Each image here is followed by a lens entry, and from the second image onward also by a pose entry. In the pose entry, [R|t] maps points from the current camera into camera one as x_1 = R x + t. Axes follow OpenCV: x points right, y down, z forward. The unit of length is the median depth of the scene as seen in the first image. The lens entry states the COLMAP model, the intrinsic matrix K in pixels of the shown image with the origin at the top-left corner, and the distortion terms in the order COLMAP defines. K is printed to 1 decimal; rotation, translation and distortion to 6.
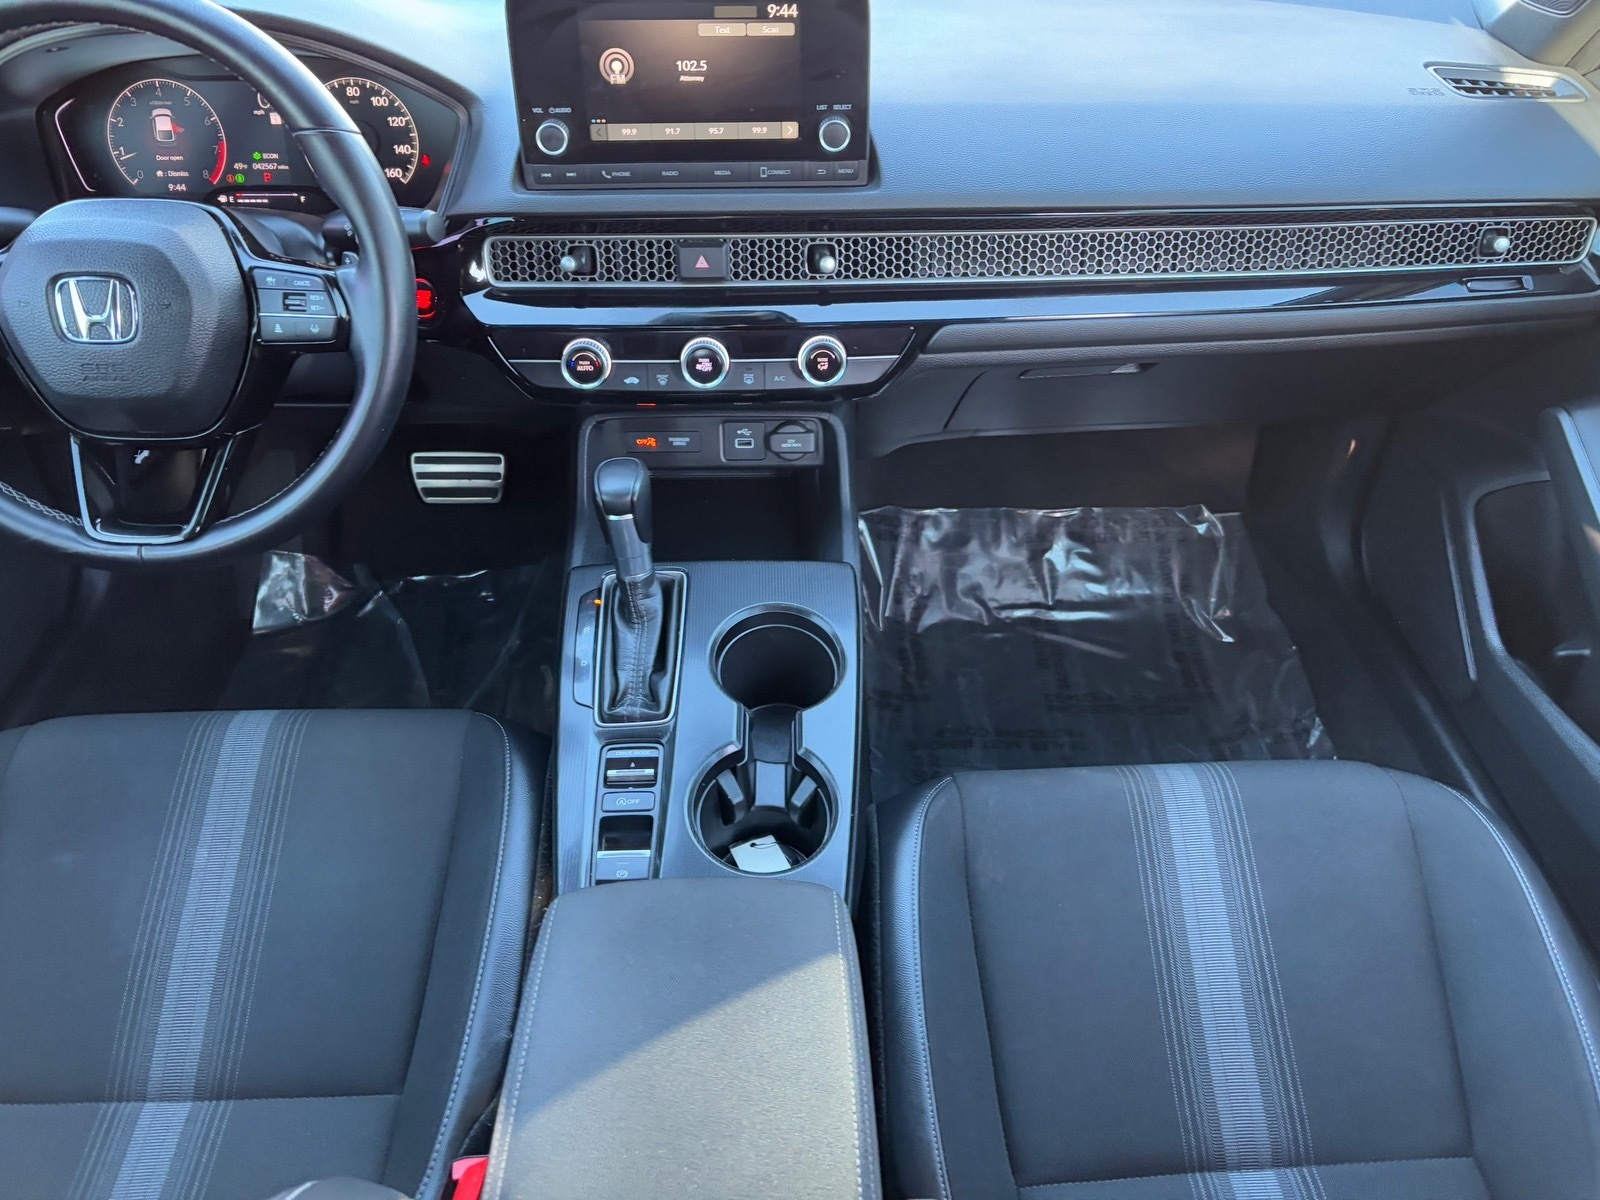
lens RADIAL K [[1233.1, 0, 803.2], [0, 1233.1, 591.5], [0, 0, 1]] dist [0.043734, -0.051399]
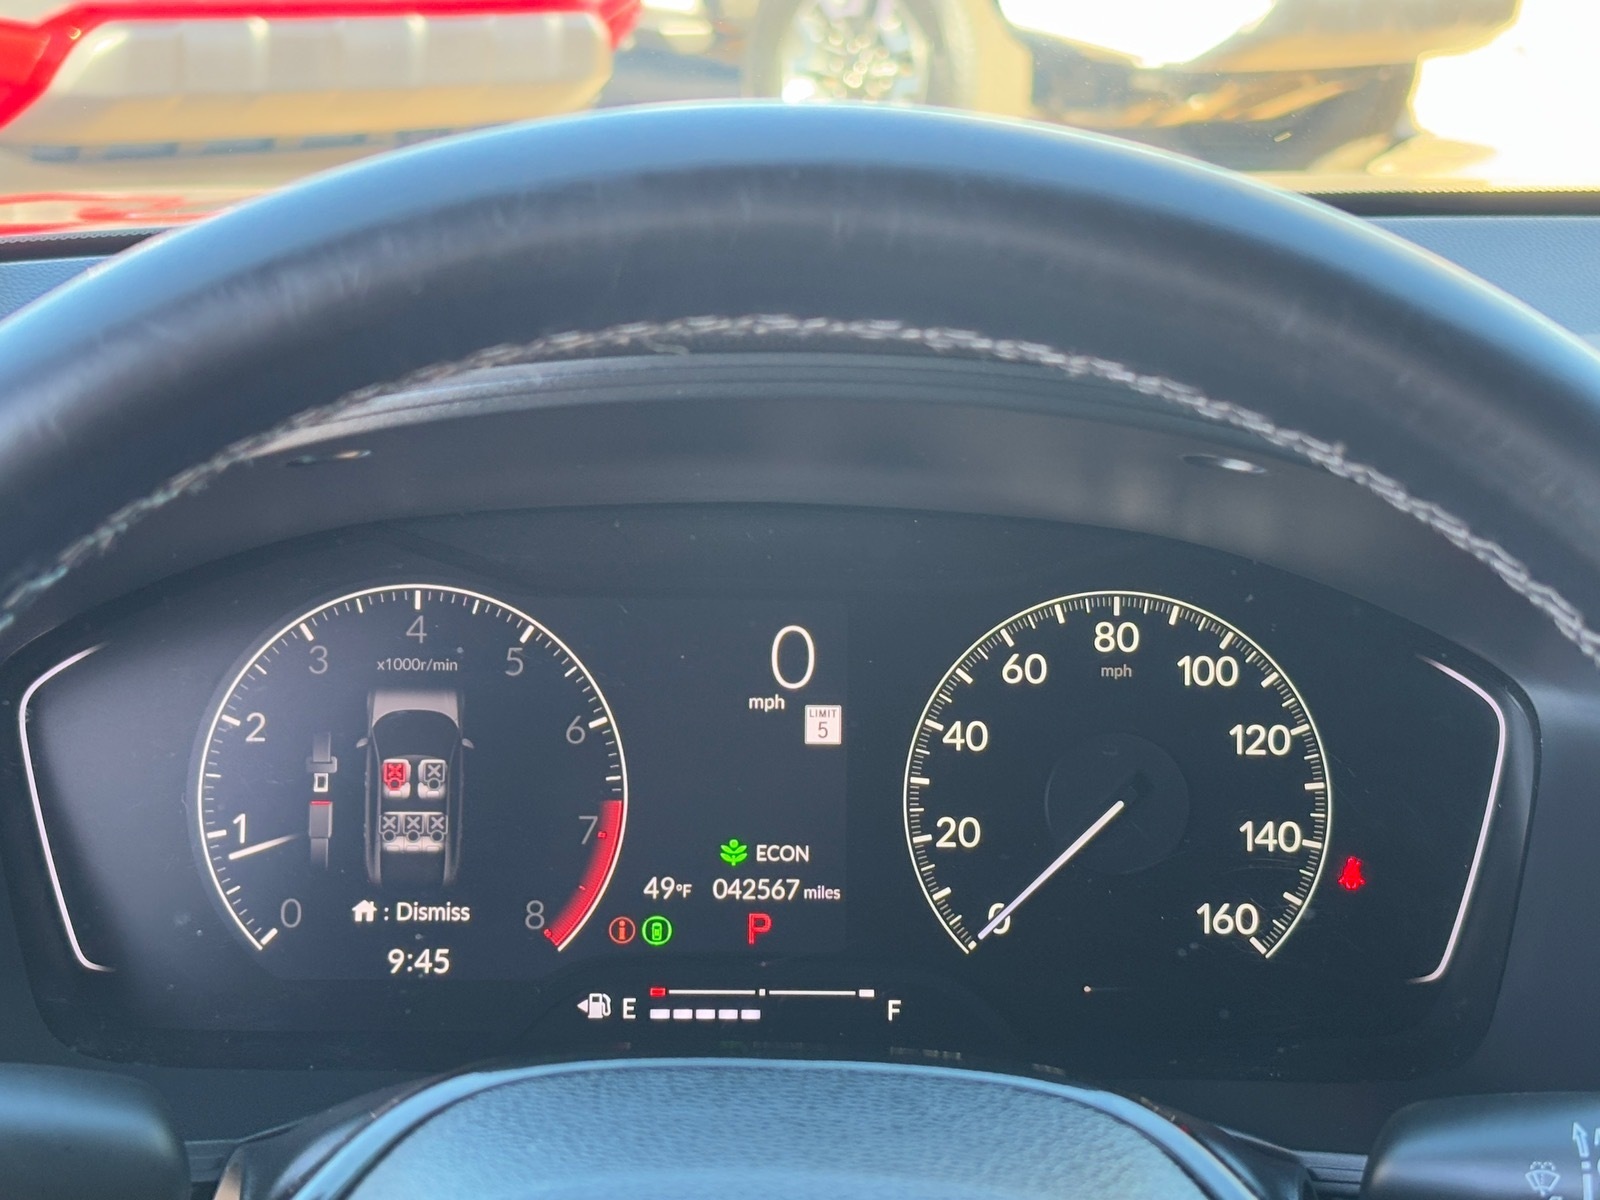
lens RADIAL K [[3041.1, 0, 787.7], [0, 3041.1, 537.1], [0, 0, 1]] dist [0.202979, 0.000000]
pose [[0.999789, 0.016119, -0.012708, -0.442371], [-0.019935, 0.909960, -0.414217, -0.145766], [0.004887, 0.414384, 0.910089, 0.388679]]
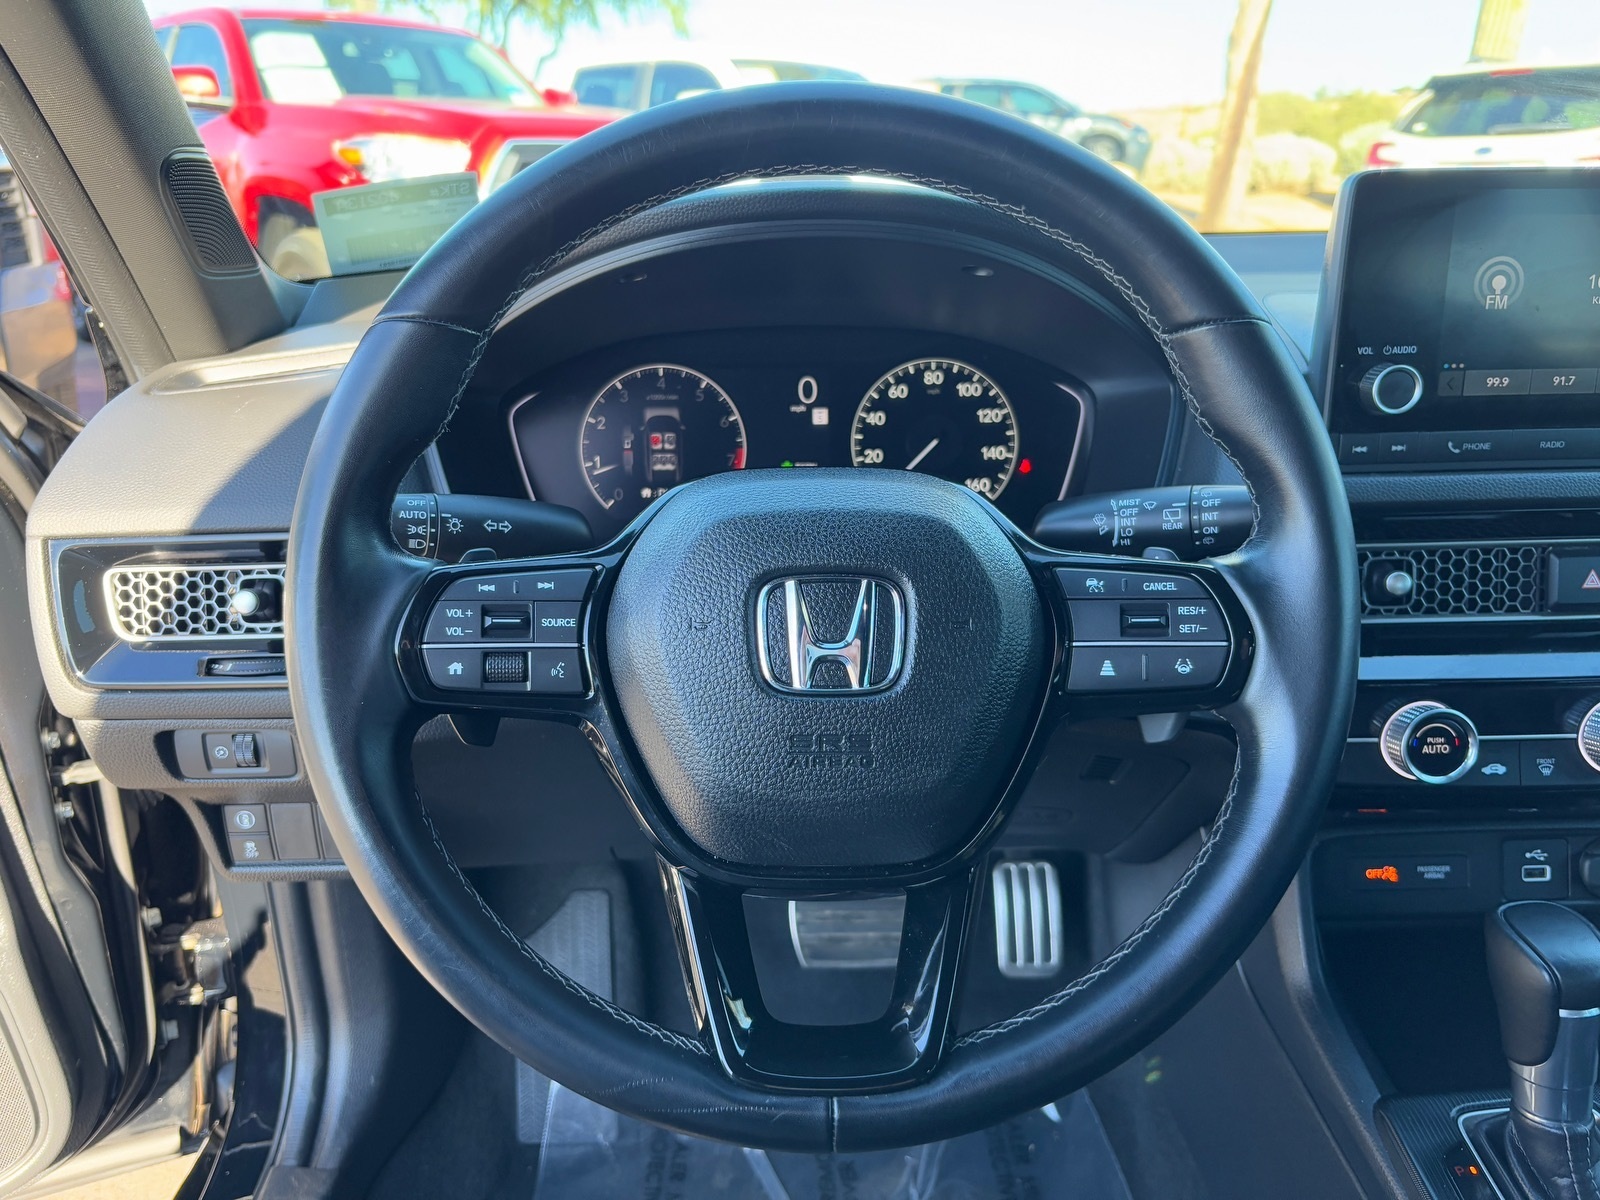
lens RADIAL K [[1233.1, 0, 792.1], [0, 1233.1, 614.9], [0, 0, 1]] dist [0.043734, -0.051399]
pose [[0.999860, -0.014896, -0.007593, -0.455346], [0.011661, 0.946736, -0.321799, -0.050379], [0.011983, 0.321665, 0.946778, 0.389778]]
